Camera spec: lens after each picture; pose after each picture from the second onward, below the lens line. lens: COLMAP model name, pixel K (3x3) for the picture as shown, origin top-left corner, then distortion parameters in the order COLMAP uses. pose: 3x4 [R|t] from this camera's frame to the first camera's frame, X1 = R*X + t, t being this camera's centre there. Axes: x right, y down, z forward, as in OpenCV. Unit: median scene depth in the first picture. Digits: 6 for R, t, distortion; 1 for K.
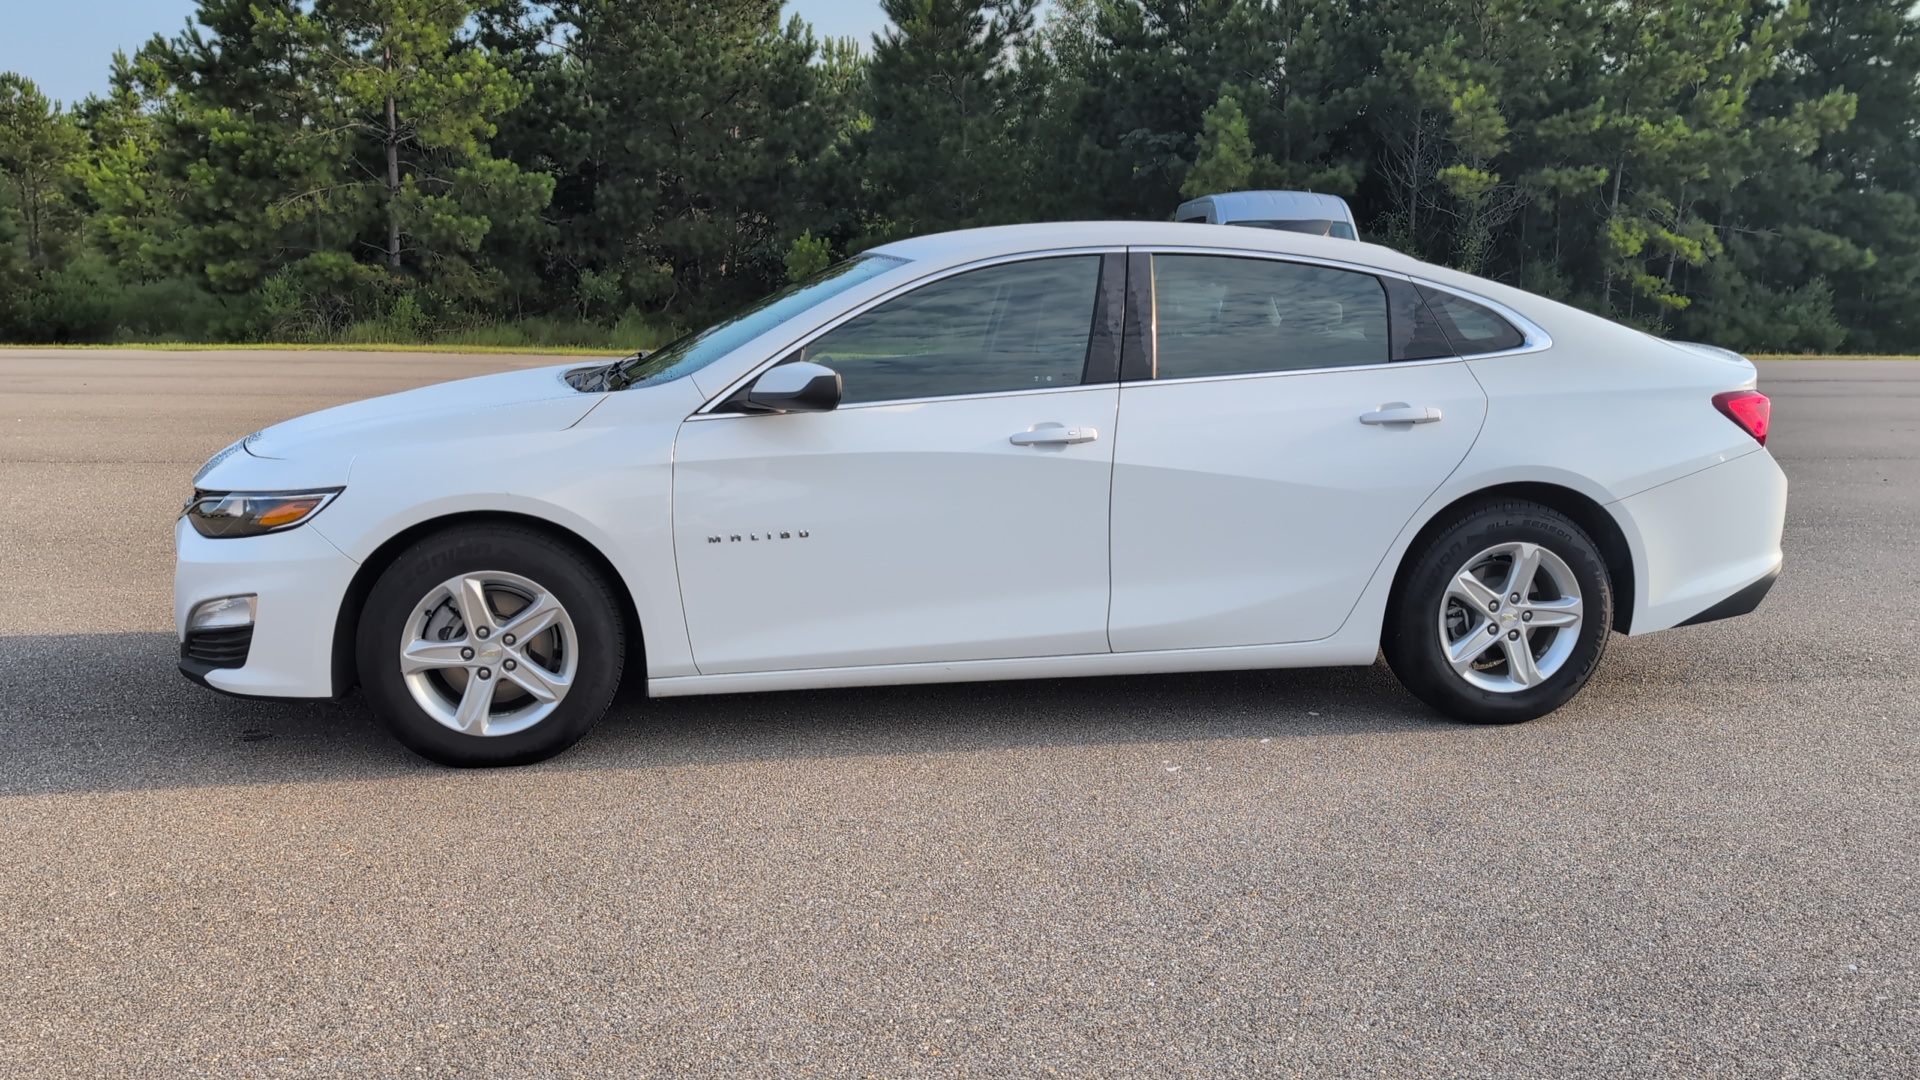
lens RADIAL K [[1607.7, 0, 954.5], [0, 1607.7, 547.1], [0, 0, 1]] dist [0.030562, -0.009731]
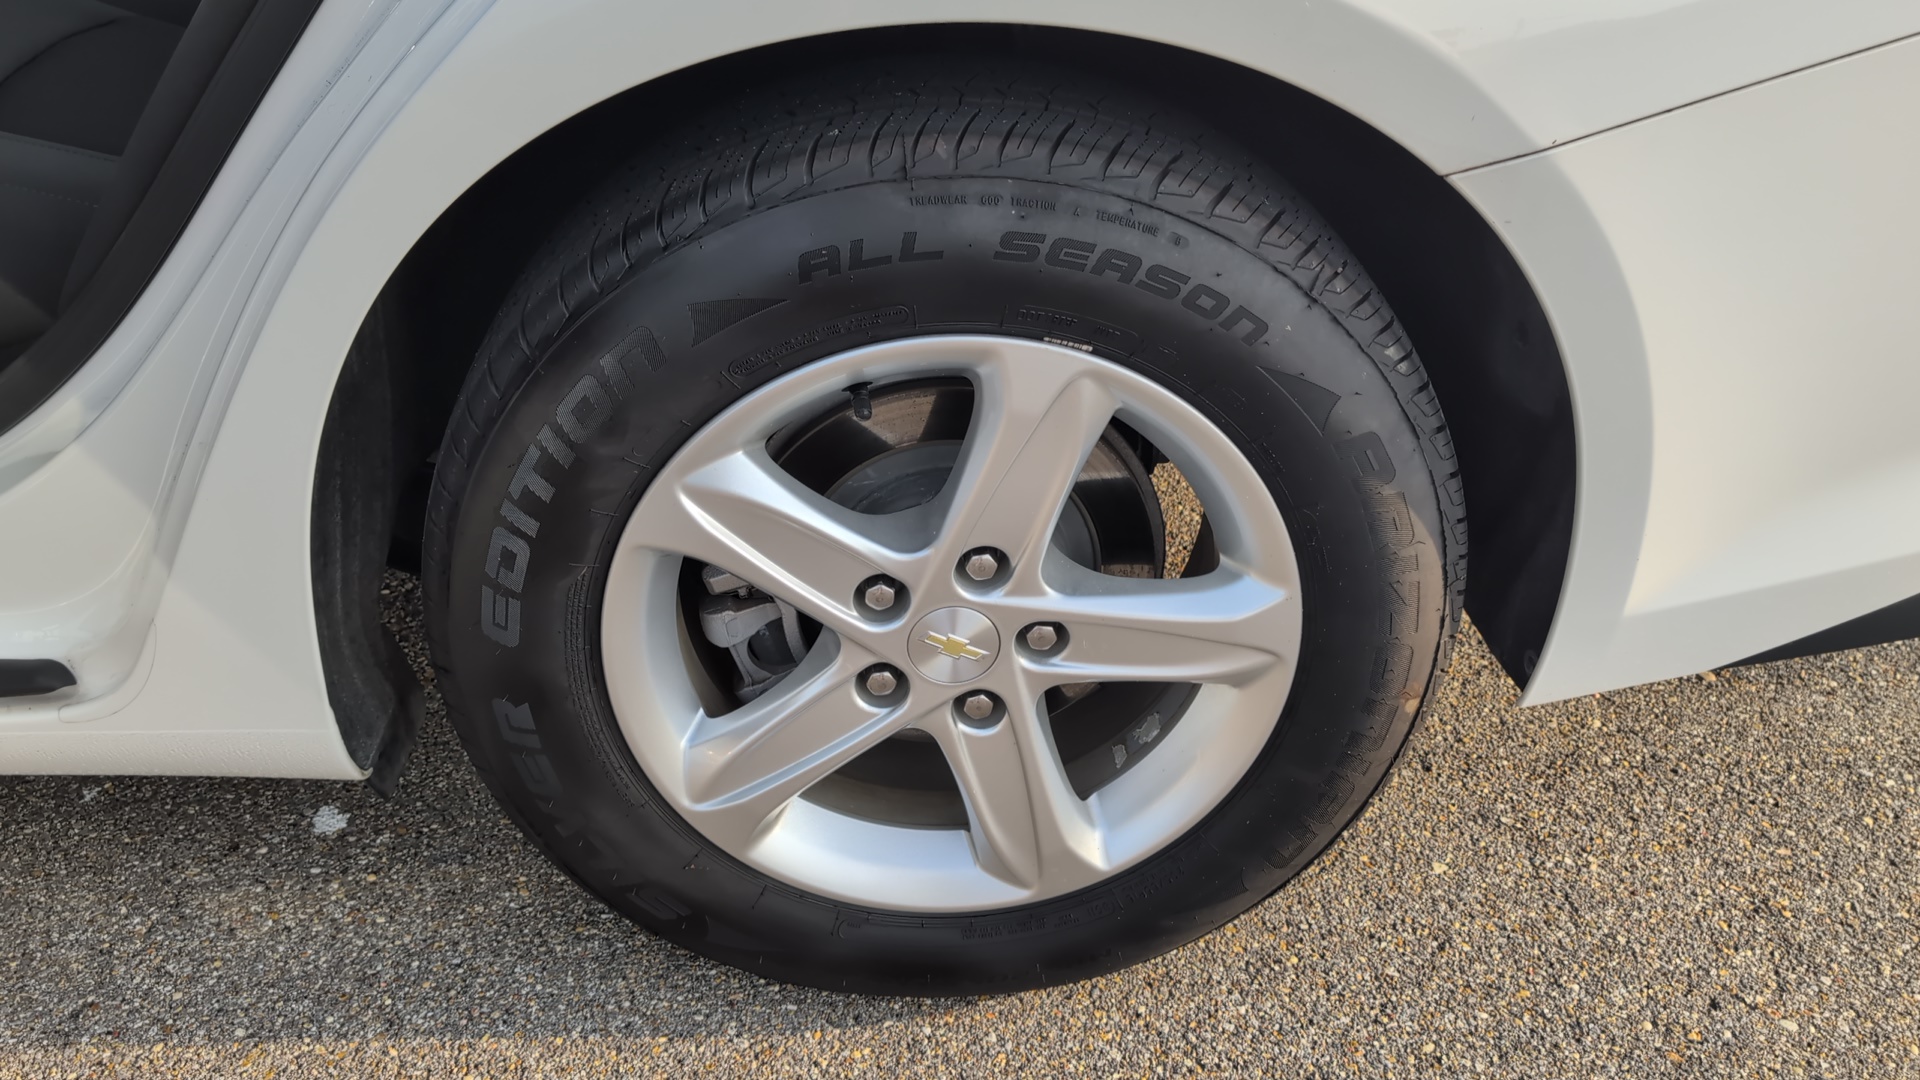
lens RADIAL K [[1607.7, 0, 954.5], [0, 1607.7, 547.1], [0, 0, 1]] dist [0.030562, -0.009731]
pose [[0.994247, 0.078556, -0.072811, 0.052966], [-0.043769, 0.918413, 0.393195, -0.008269], [0.097758, -0.387747, 0.916568, 0.118217]]
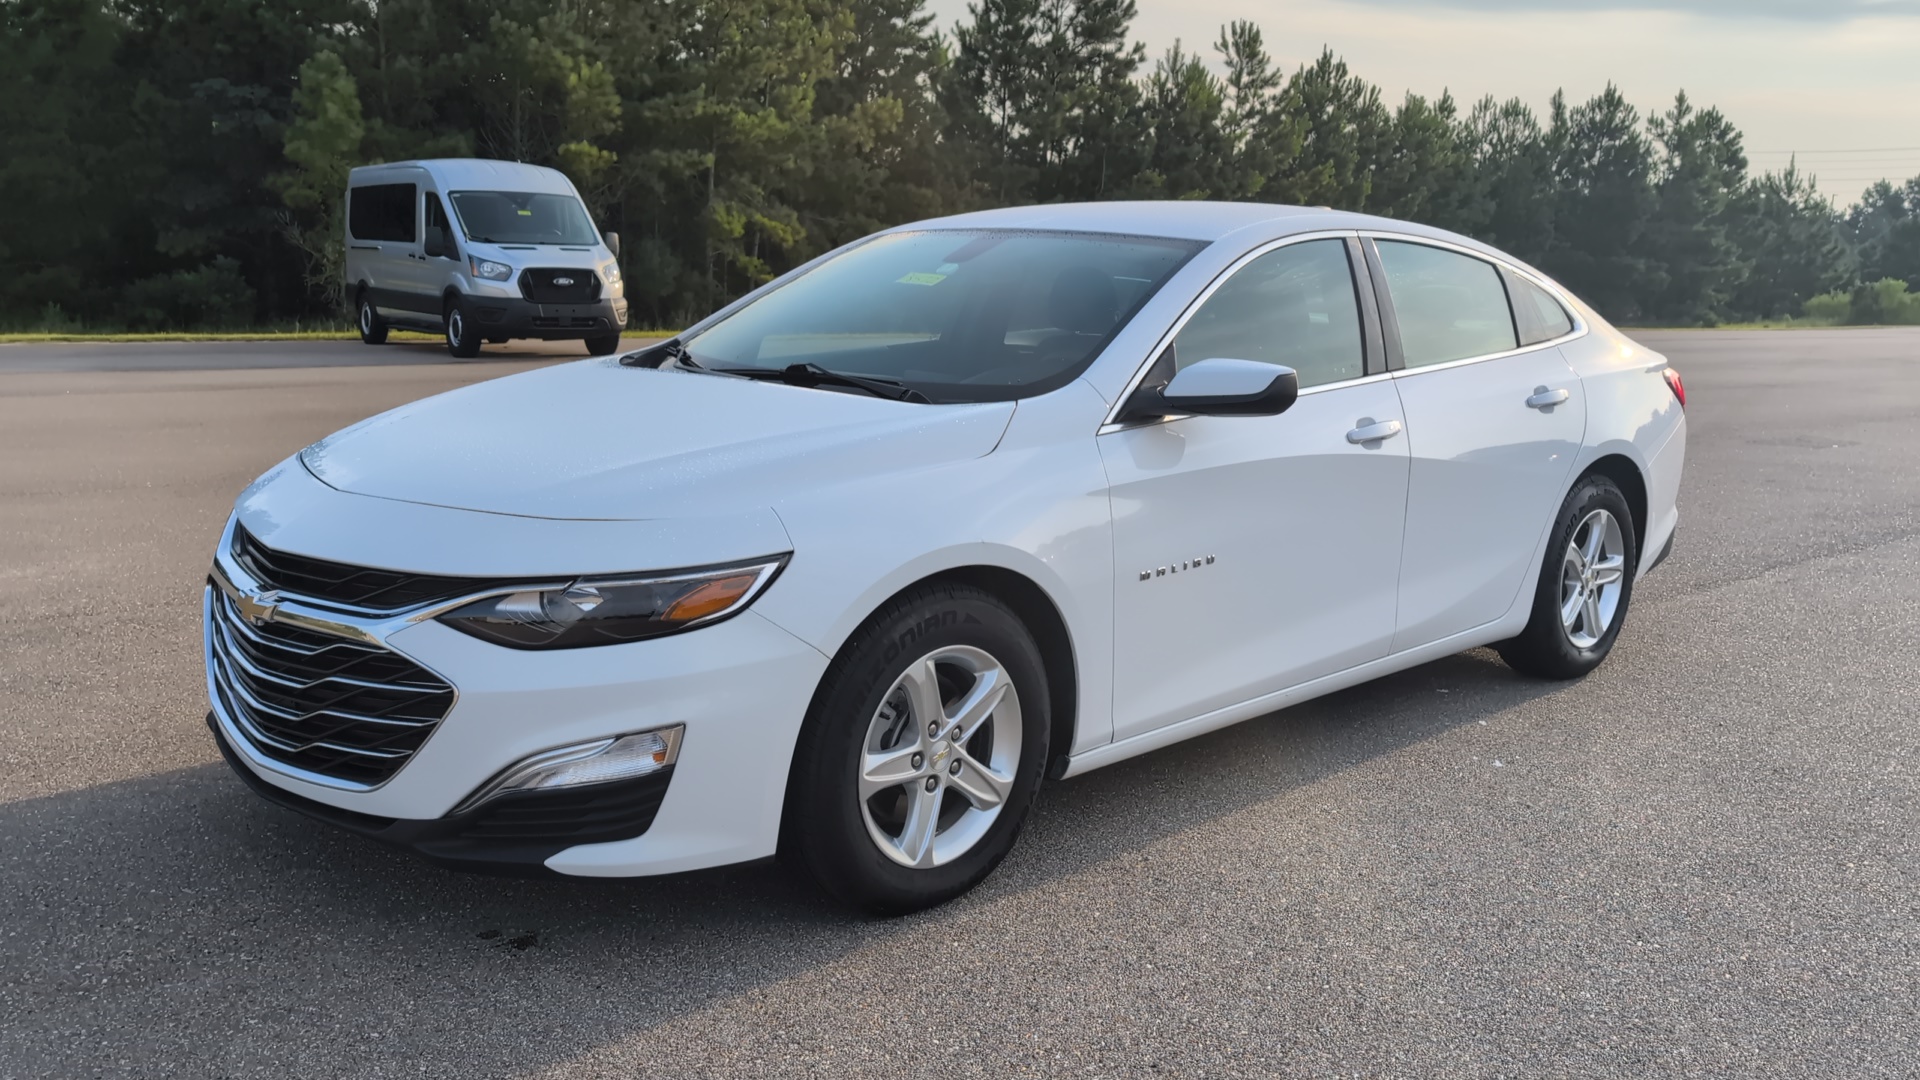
lens RADIAL K [[1638.8, 0, 960.0], [0, 1638.8, 540.0], [0, 0, 1]] dist [-0.004432, -0.010276]
pose [[0.812928, -0.083521, 0.576344, -0.095044], [0.078911, 0.996333, 0.033081, -0.007828], [-0.576993, 0.018587, 0.816537, 0.049552]]
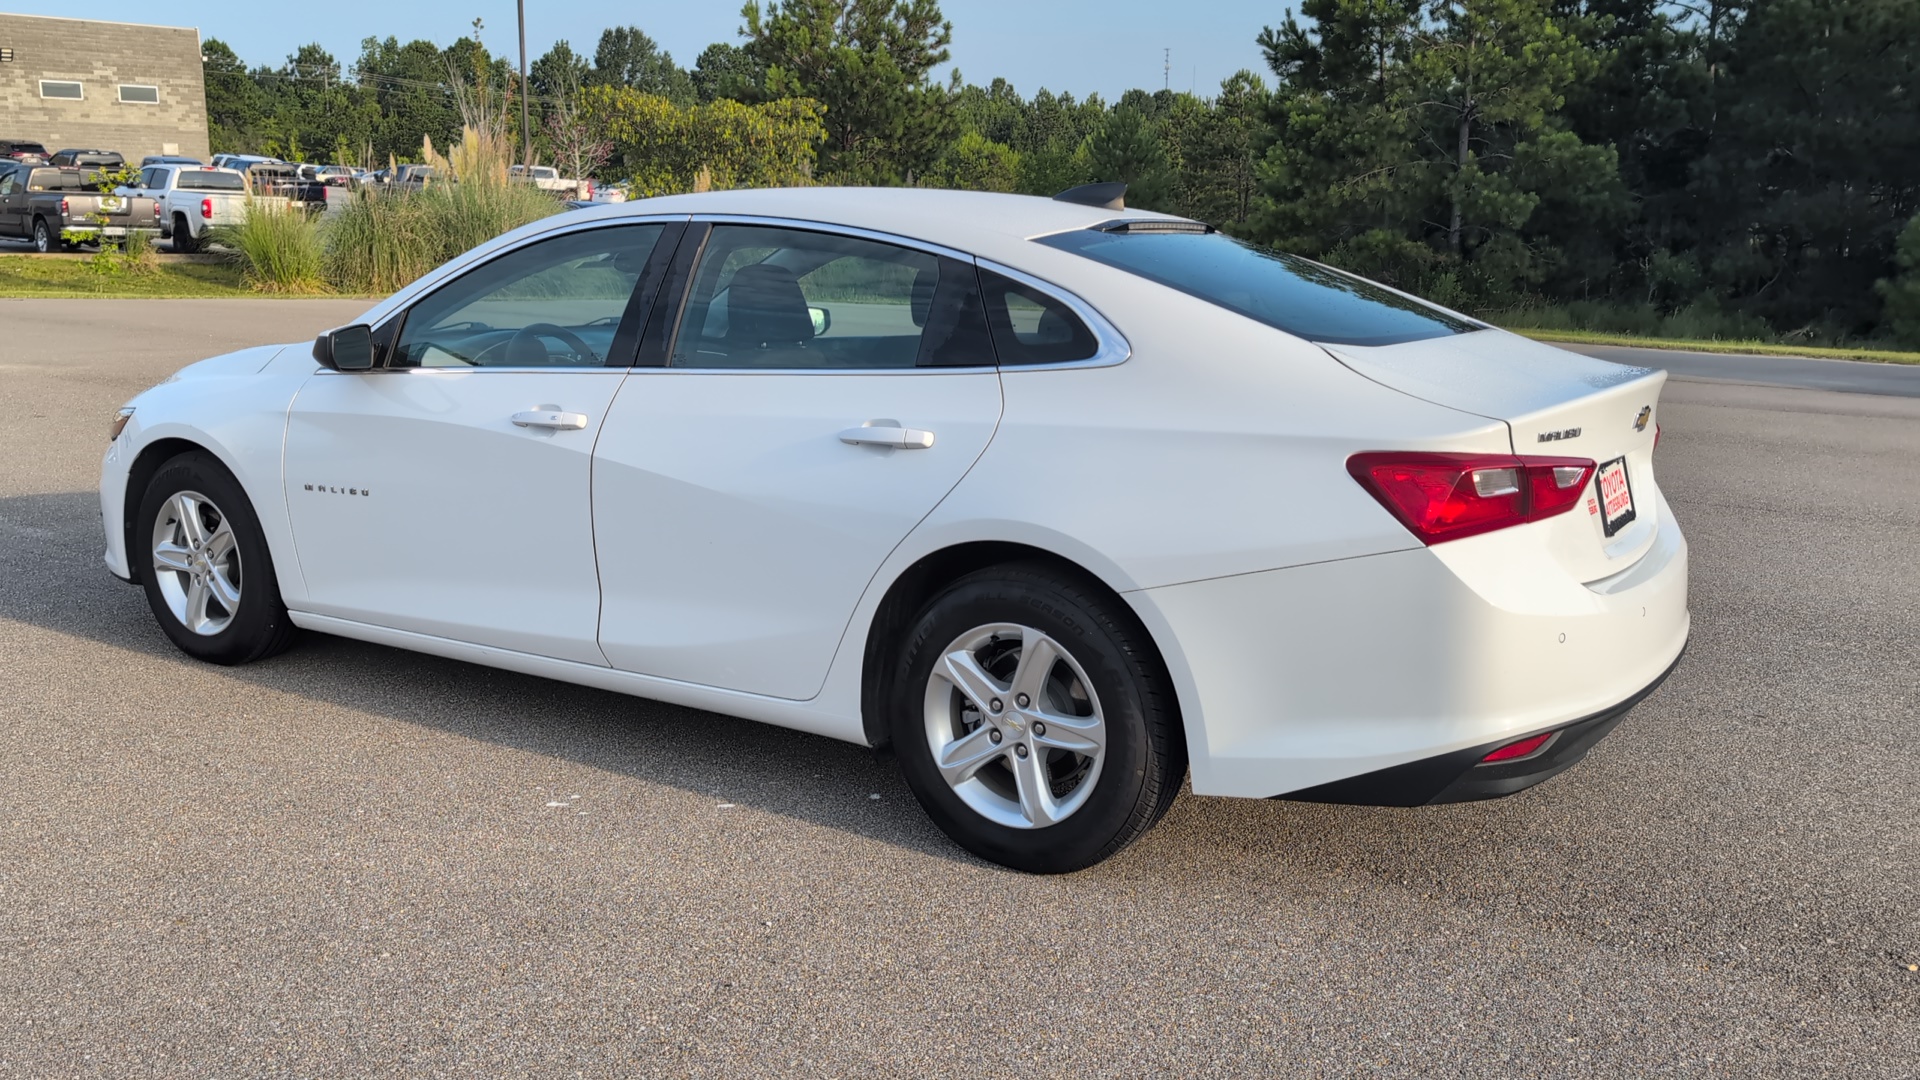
lens RADIAL K [[1607.7, 0, 954.5], [0, 1607.7, 547.1], [0, 0, 1]] dist [0.030562, -0.009731]
pose [[0.757191, 0.138523, -0.638336, 0.115140], [-0.130244, 0.989649, 0.060265, -0.011432], [0.640077, 0.037508, 0.767395, 0.061351]]
